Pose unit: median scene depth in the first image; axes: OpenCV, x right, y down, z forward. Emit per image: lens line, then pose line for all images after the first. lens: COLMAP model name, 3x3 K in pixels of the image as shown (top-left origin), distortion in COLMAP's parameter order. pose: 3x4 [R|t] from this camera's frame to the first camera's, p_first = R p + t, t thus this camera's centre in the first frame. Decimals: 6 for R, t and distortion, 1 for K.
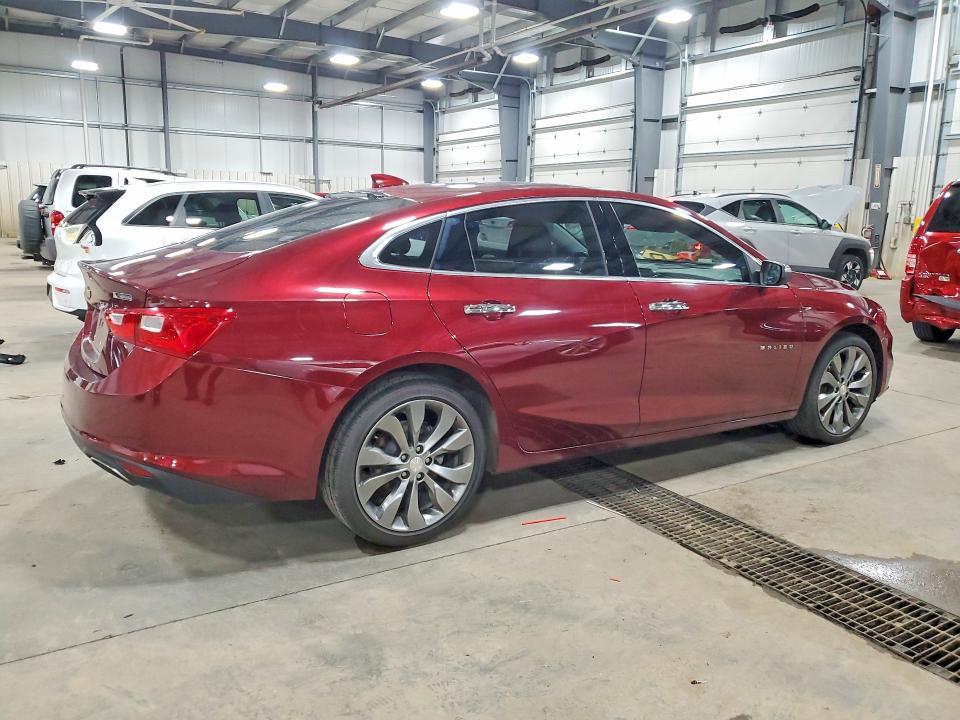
lens RADIAL K [[750.5, 0, 472.0], [0, 750.5, 355.9], [0, 0, 1]] dist [0.015358, 0.006346]
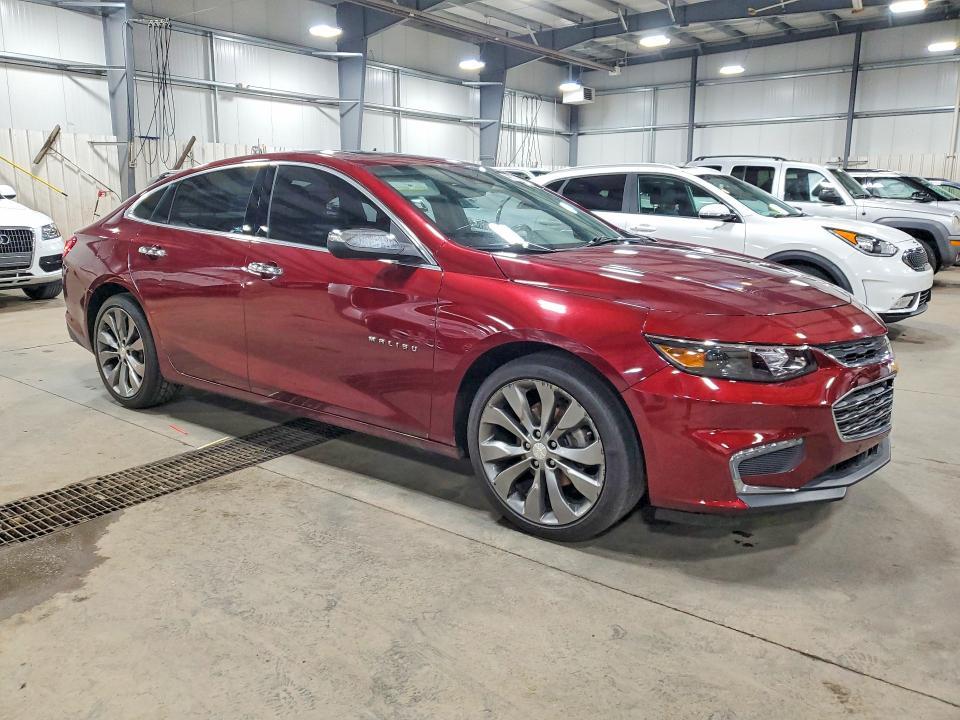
lens RADIAL K [[750.5, 0, 472.3], [0, 750.5, 362.4], [0, 0, 1]] dist [0.015358, 0.006346]
pose [[0.337696, 0.174654, -0.924909, 1.181420], [-0.164056, 0.978515, 0.124877, -0.105007], [0.926848, 0.109566, 0.359094, 0.842638]]
